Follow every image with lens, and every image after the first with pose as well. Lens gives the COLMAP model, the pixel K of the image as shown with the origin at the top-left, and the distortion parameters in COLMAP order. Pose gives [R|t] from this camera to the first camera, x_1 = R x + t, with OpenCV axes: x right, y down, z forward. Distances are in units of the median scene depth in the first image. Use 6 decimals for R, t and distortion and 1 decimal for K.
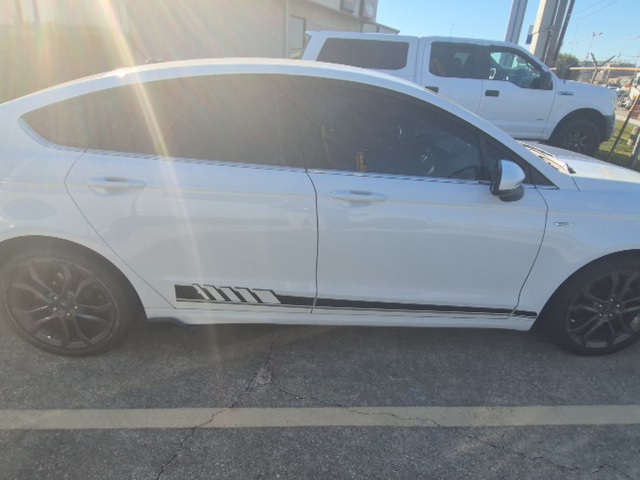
lens RADIAL K [[397.6, 0, 321.6], [0, 397.6, 238.7], [0, 0, 1]] dist [-0.009252, -0.001887]
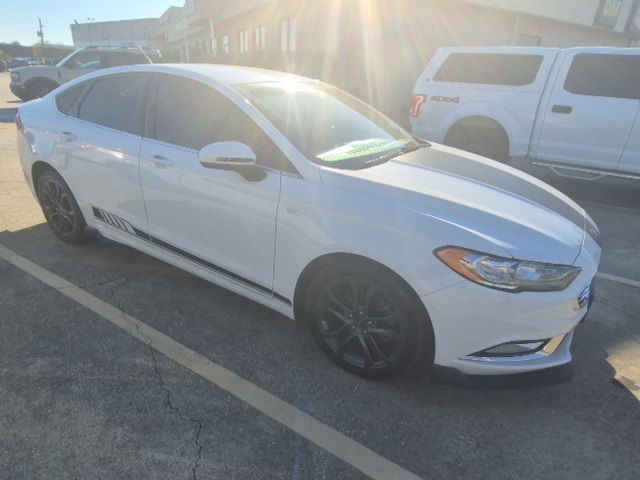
lens RADIAL K [[397.6, 0, 321.0], [0, 397.6, 241.0], [0, 0, 1]] dist [-0.009252, -0.001887]
pose [[0.815628, 0.216718, -0.536456, 1.237467], [-0.241420, 0.970103, 0.024848, -0.005779], [0.525802, 0.109244, 0.843562, 0.180964]]
